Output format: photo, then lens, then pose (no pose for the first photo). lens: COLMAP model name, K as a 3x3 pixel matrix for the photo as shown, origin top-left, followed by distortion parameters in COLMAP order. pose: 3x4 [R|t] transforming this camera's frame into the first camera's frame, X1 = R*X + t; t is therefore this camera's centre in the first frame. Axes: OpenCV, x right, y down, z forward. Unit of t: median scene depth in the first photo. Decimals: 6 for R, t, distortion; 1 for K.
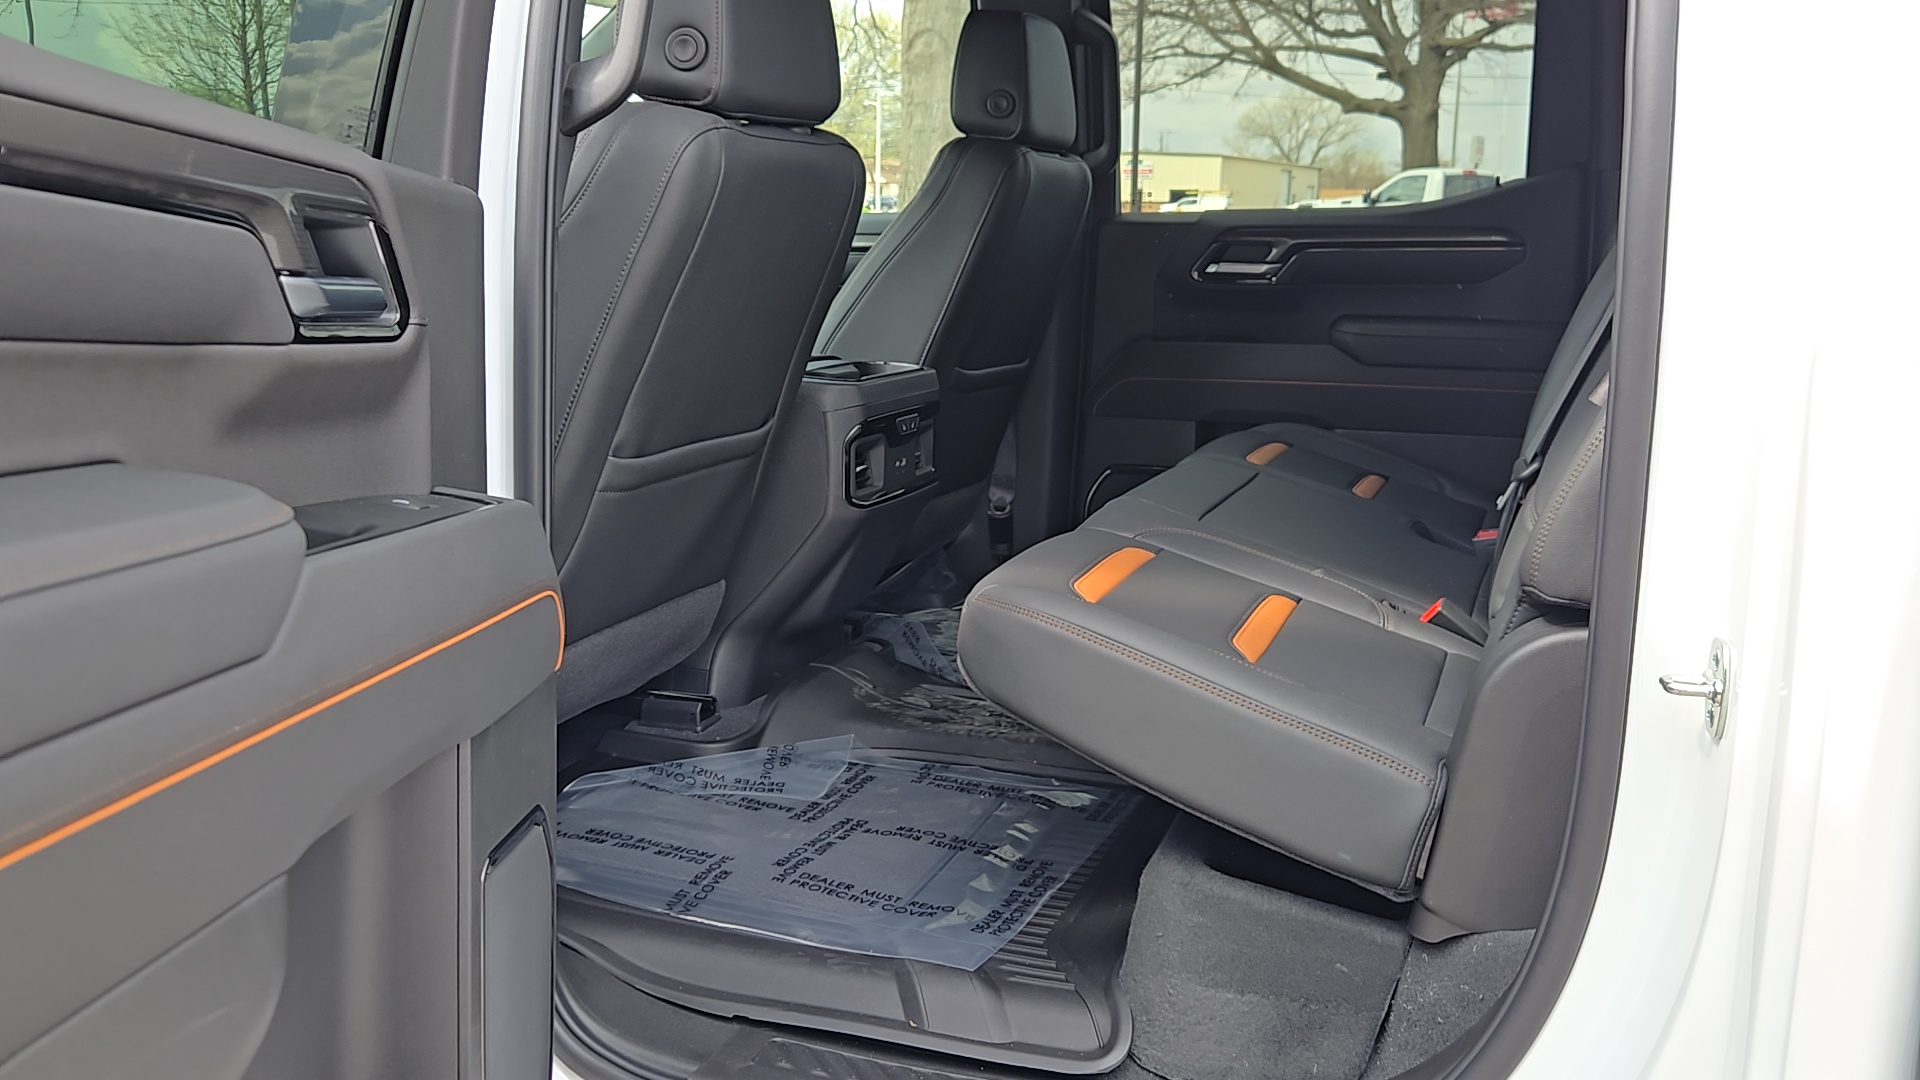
lens RADIAL K [[1608.4, 0, 968.9], [0, 1608.4, 535.2], [0, 0, 1]] dist [0.010213, 0.000456]
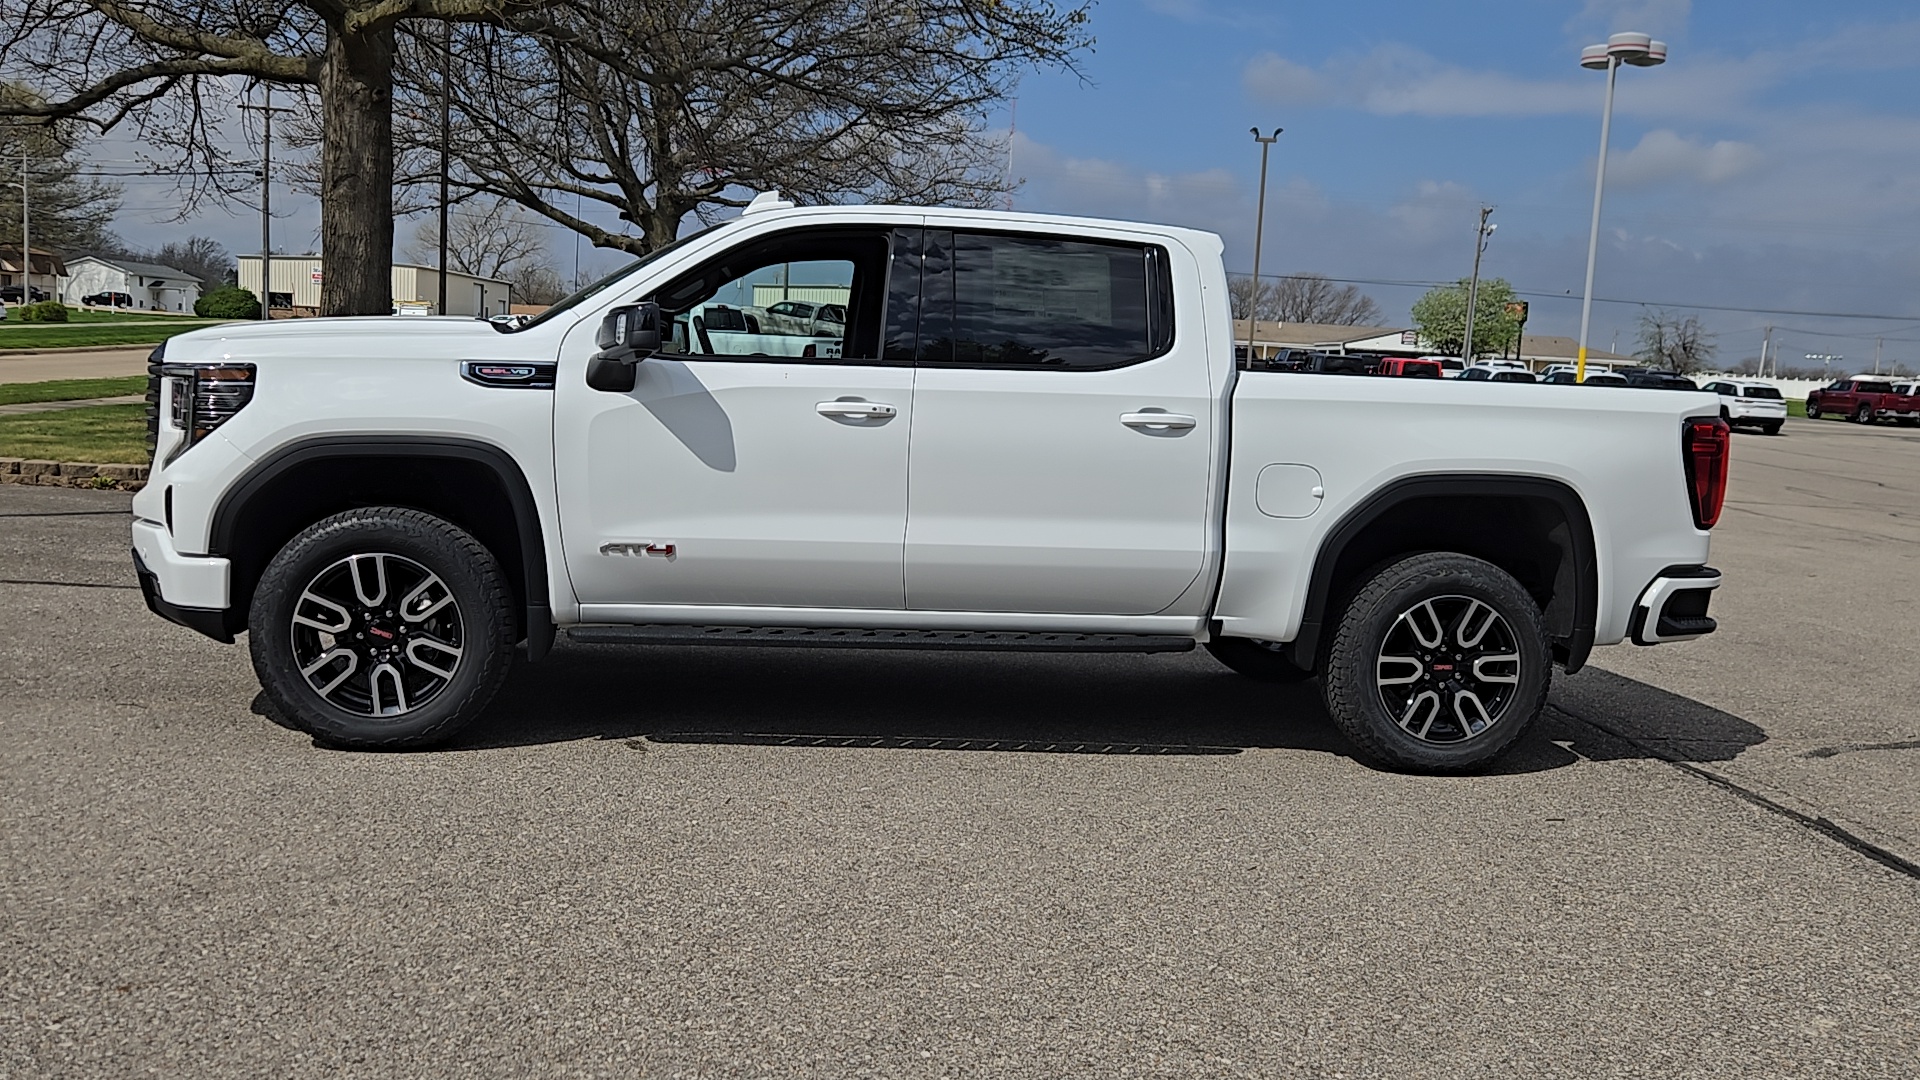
lens RADIAL K [[1608.4, 0, 956.6], [0, 1608.4, 536.2], [0, 0, 1]] dist [0.010213, 0.000456]
pose [[0.879066, -0.017697, 0.476372, -0.087354], [0.050422, 0.997157, -0.056001, 0.018944], [-0.474026, 0.073248, 0.877459, -0.105111]]
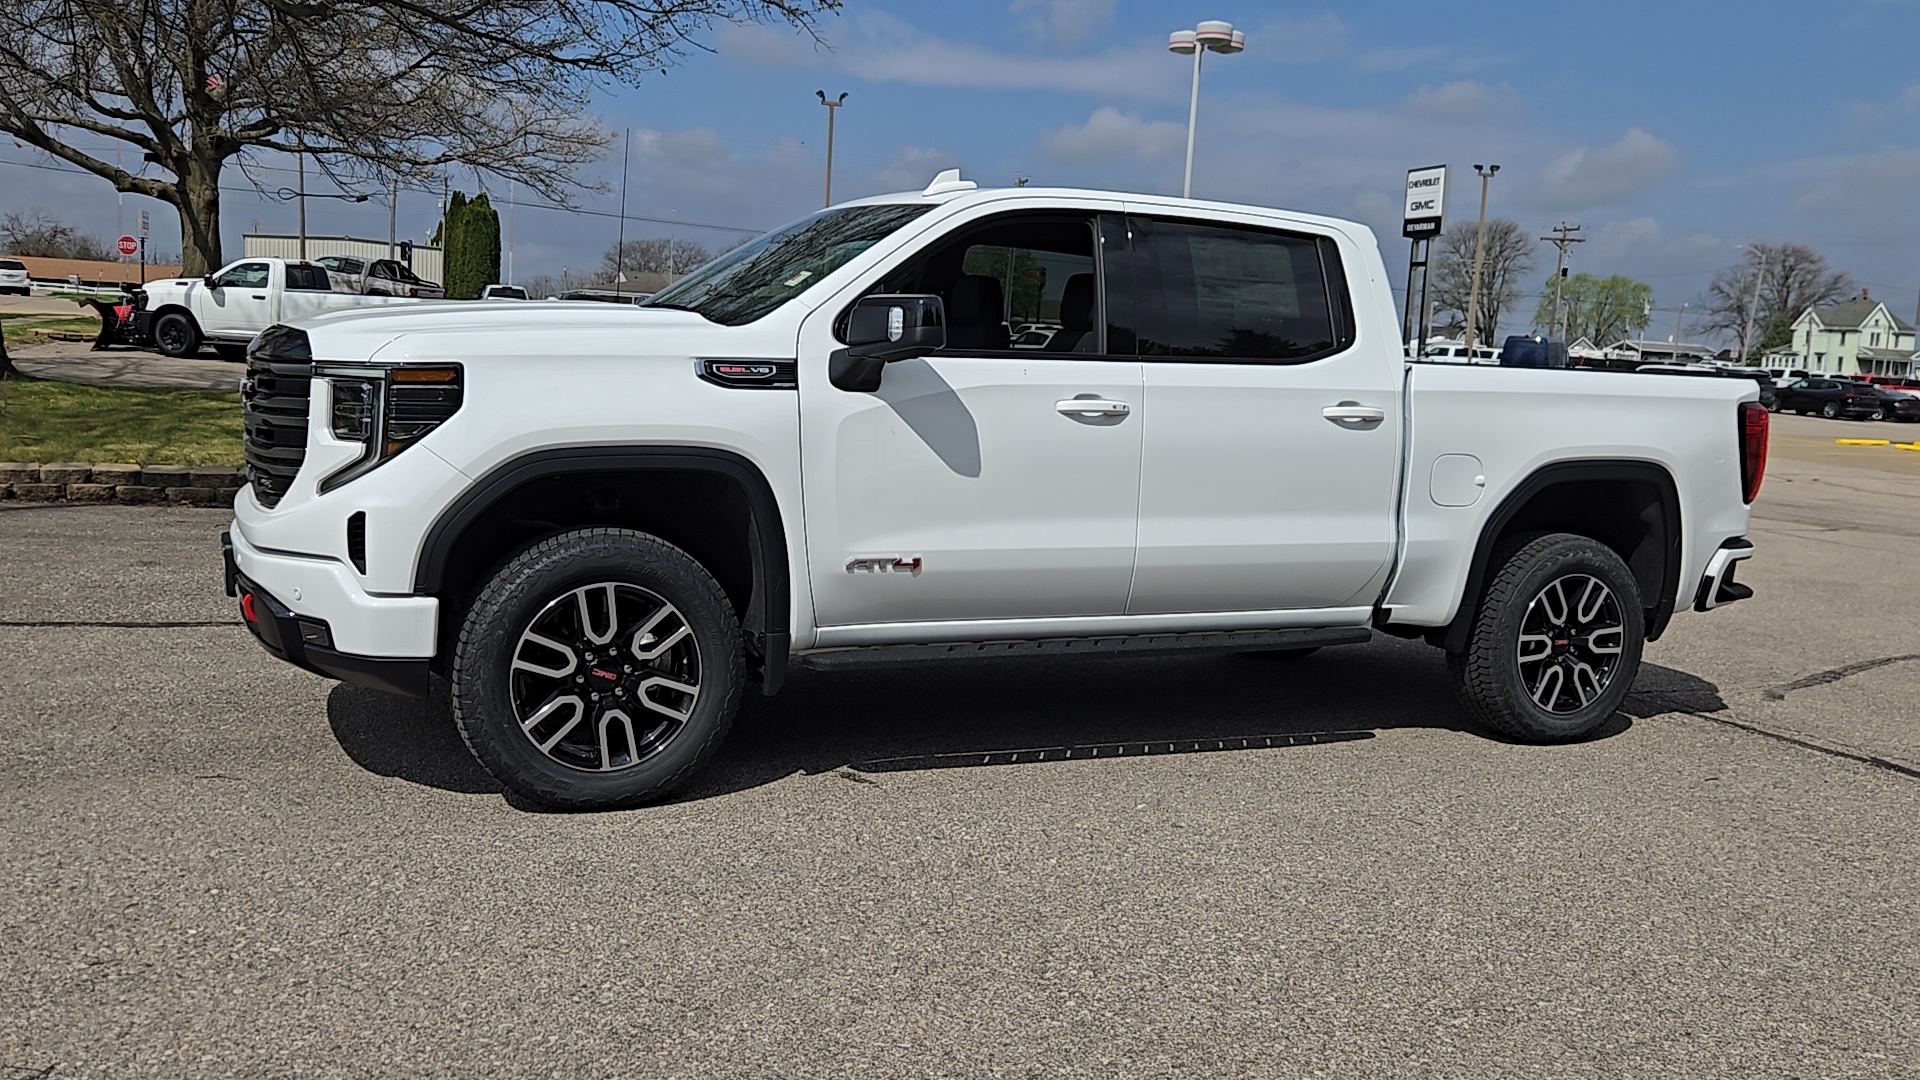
lens RADIAL K [[1608.4, 0, 955.7], [0, 1608.4, 535.0], [0, 0, 1]] dist [0.010213, 0.000456]
pose [[0.694705, -0.058074, 0.716947, -0.137491], [0.093075, 0.995613, -0.009541, 0.009216], [-0.713248, 0.073358, 0.697063, -0.056868]]
